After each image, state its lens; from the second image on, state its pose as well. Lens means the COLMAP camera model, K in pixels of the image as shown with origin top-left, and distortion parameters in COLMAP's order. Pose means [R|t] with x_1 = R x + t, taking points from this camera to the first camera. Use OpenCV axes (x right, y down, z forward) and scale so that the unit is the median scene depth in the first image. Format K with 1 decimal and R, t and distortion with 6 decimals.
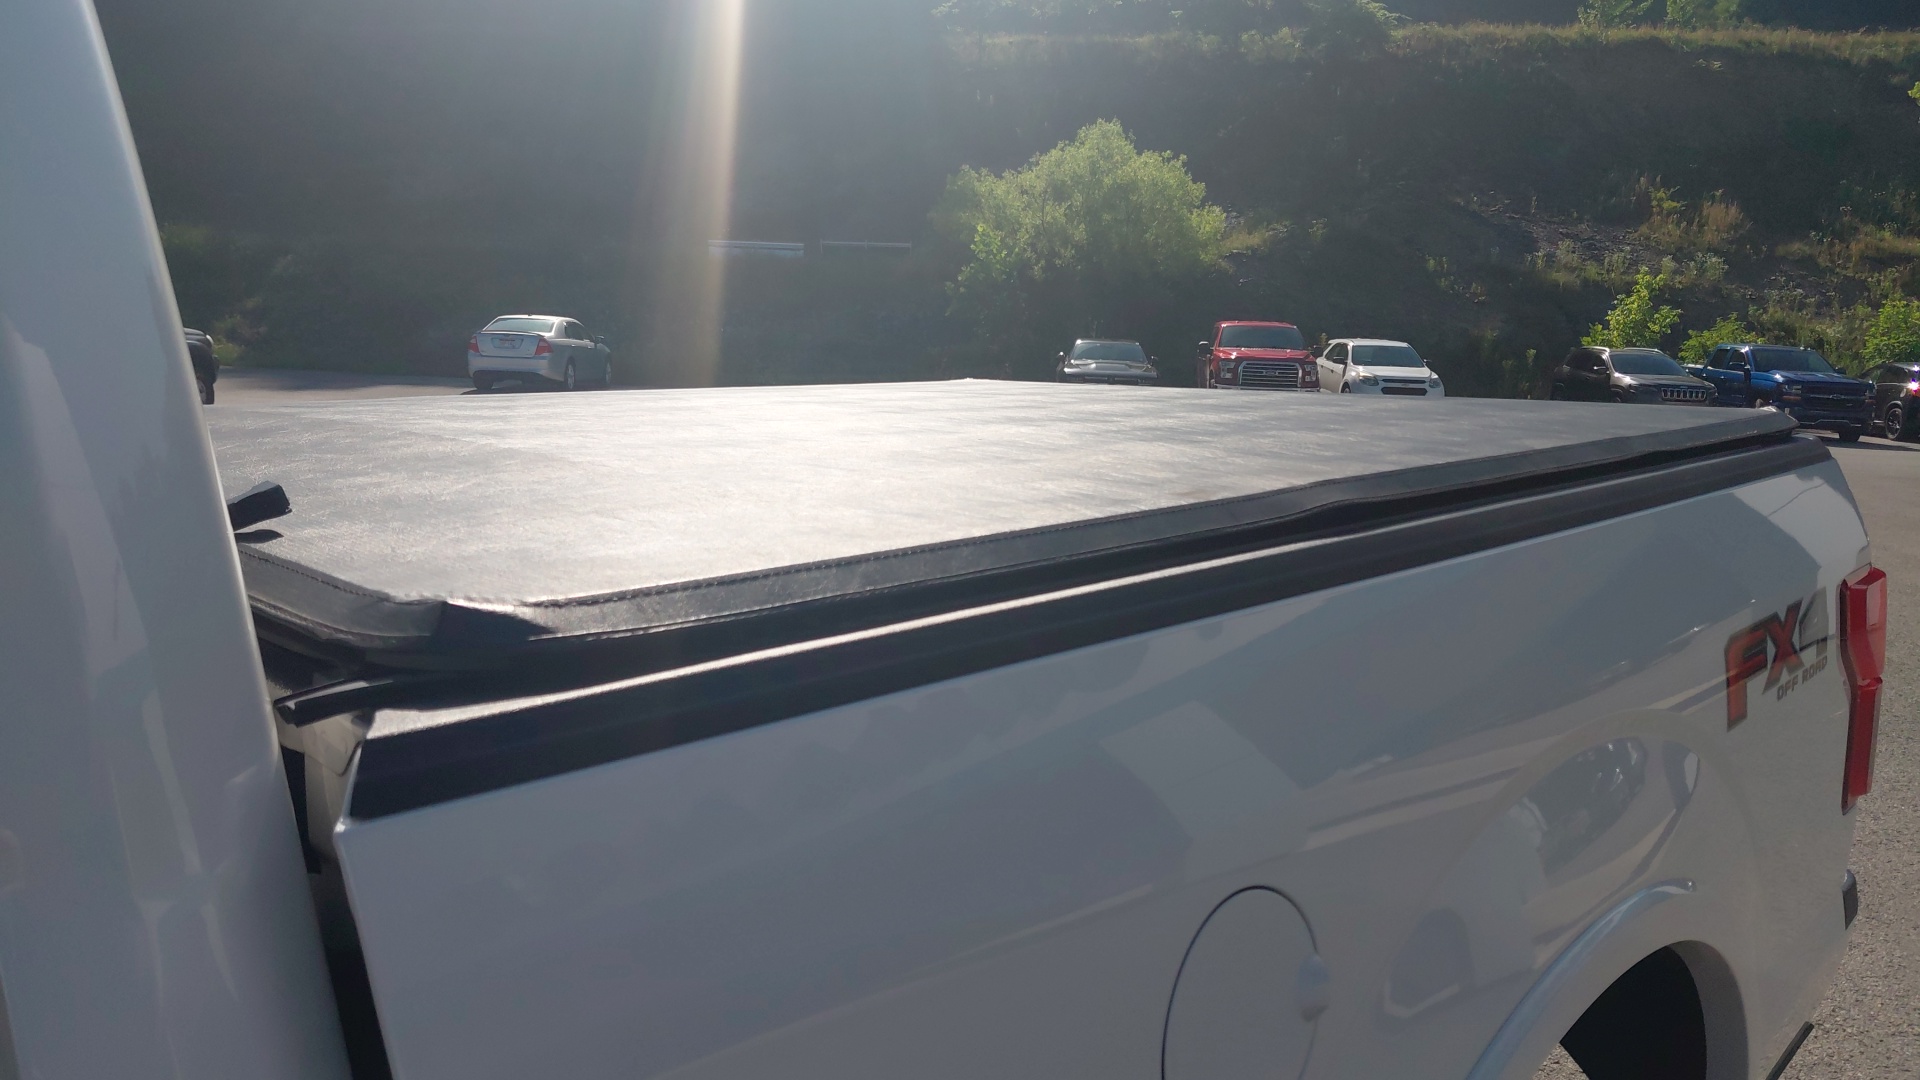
lens RADIAL K [[1424.6, 0, 957.4], [0, 1424.6, 526.8], [0, 0, 1]] dist [0.004357, -0.003464]
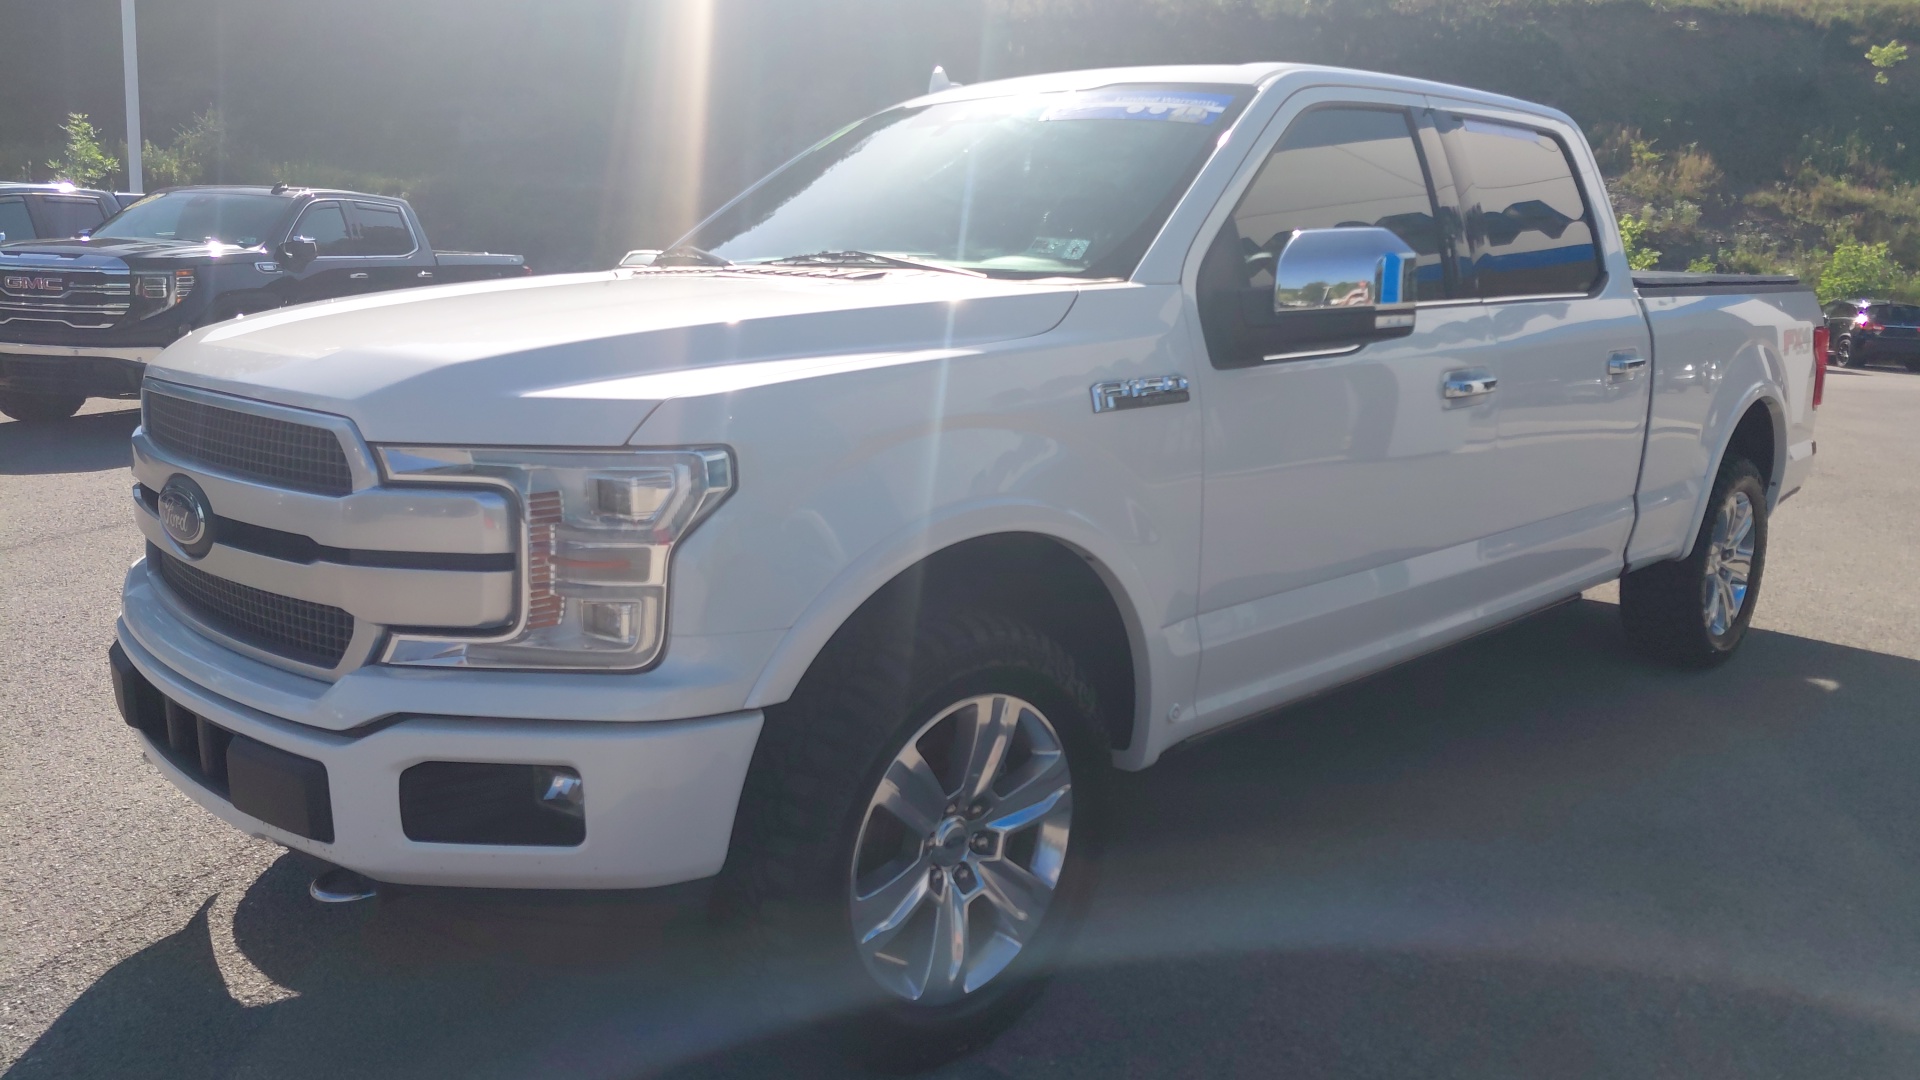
lens RADIAL K [[1427.9, 0, 960.0], [0, 1427.9, 540.0], [0, 0, 1]] dist [0.005338, -0.001712]
pose [[0.999603, -0.000111, 0.028172, -0.065922], [-0.001201, 0.998915, 0.046564, 0.019918], [-0.028147, -0.046579, 0.998518, -0.104173]]
